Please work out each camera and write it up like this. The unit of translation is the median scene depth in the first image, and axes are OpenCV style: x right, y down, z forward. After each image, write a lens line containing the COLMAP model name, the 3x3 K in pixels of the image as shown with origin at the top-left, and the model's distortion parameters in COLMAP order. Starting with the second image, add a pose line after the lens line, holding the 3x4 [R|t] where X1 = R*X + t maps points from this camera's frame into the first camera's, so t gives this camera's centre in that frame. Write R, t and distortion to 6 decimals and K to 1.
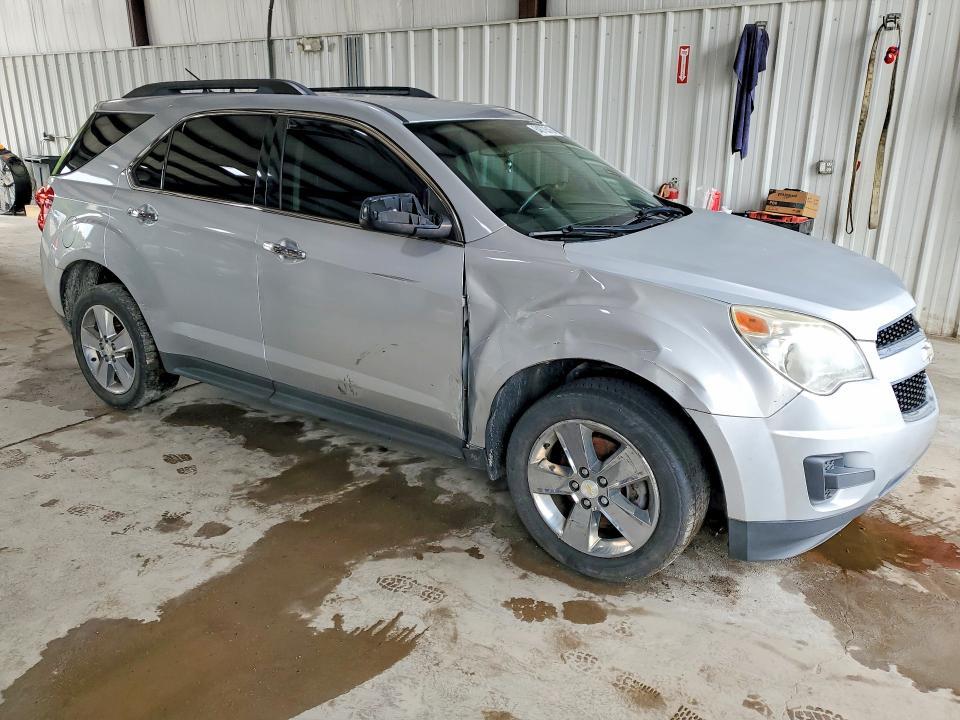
lens RADIAL K [[756.2, 0, 479.6], [0, 756.2, 356.6], [0, 0, 1]] dist [-0.005710, 0.001657]
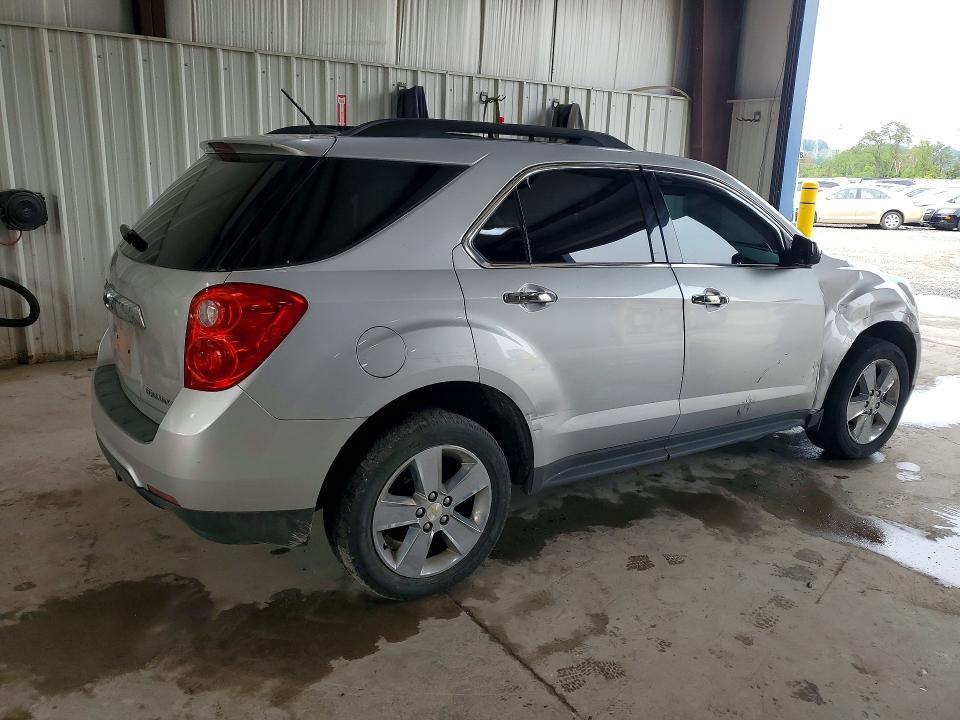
lens RADIAL K [[756.2, 0, 480.0], [0, 756.2, 365.2], [0, 0, 1]] dist [-0.005710, 0.001657]
pose [[0.391739, -0.223832, 0.892435, -1.145925], [0.246357, 0.960058, 0.132652, -0.232841], [-0.886481, 0.167893, 0.431235, 0.719923]]
